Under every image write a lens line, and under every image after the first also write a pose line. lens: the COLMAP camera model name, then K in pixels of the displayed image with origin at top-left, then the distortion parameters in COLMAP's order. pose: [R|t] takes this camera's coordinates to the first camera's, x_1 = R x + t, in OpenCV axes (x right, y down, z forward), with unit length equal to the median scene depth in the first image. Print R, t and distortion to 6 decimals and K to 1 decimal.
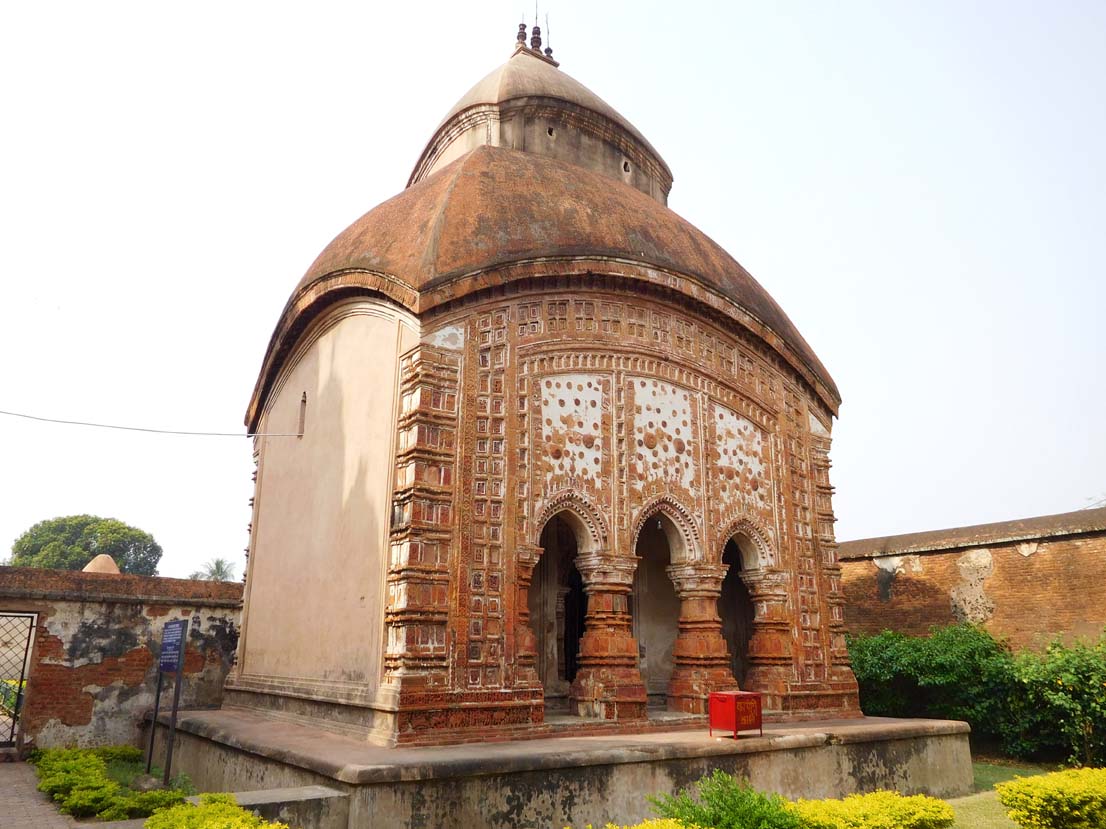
lens RADIAL K [[831.8, 0, 553.6], [0, 831.8, 415.7], [0, 0, 1]] dist [-0.026555, 0.019779]
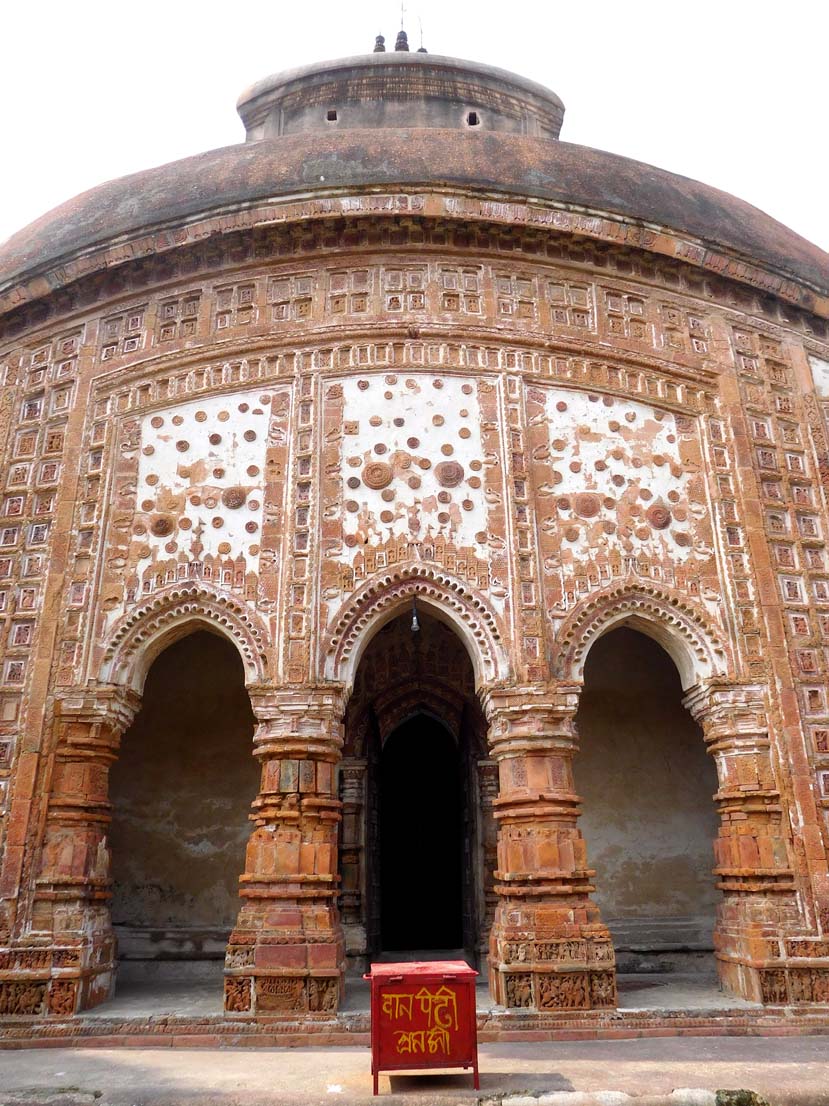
lens RADIAL K [[831.8, 0, 413.3], [0, 831.8, 553.1], [0, 0, 1]] dist [-0.026555, 0.019779]
pose [[0.818128, -0.225631, -0.528920, 0.411662], [0.176094, 0.973919, -0.143082, 0.161594], [0.547409, 0.023919, 0.836523, 0.548344]]
